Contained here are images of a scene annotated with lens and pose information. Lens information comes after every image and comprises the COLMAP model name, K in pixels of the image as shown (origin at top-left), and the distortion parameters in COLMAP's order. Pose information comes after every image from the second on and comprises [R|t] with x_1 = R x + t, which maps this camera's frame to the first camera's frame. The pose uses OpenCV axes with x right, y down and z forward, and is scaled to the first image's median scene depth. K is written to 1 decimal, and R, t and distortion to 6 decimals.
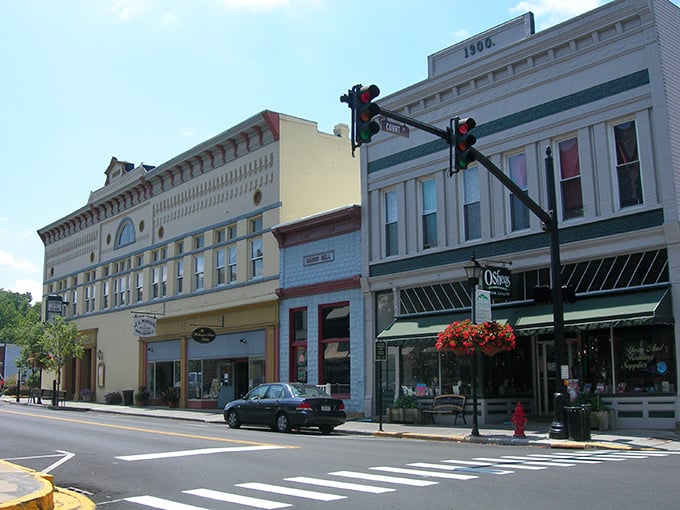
lens RADIAL K [[678.6, 0, 341.3], [0, 678.6, 229.8], [0, 0, 1]] dist [-0.115561, 0.000000]
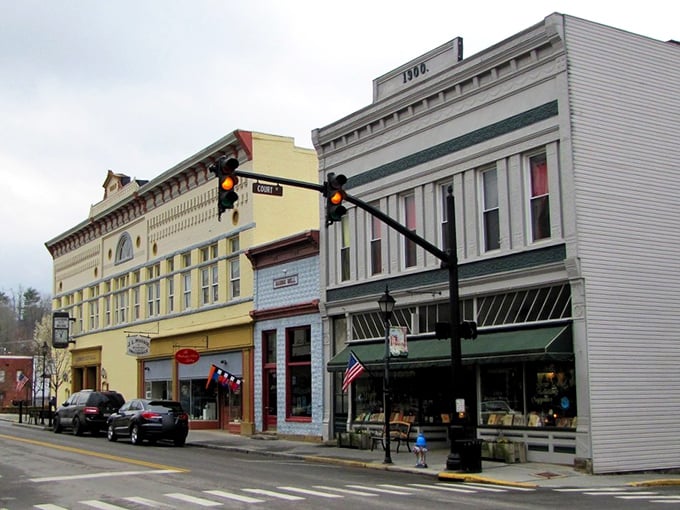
lens RADIAL K [[917.0, 0, 337.6], [0, 917.0, 248.5], [0, 0, 1]] dist [-0.014468, 0.000000]
pose [[0.981116, -0.010607, -0.193129, 0.321750], [0.021669, 0.998237, 0.055257, -0.084217], [0.192202, -0.058399, 0.979616, -0.323074]]
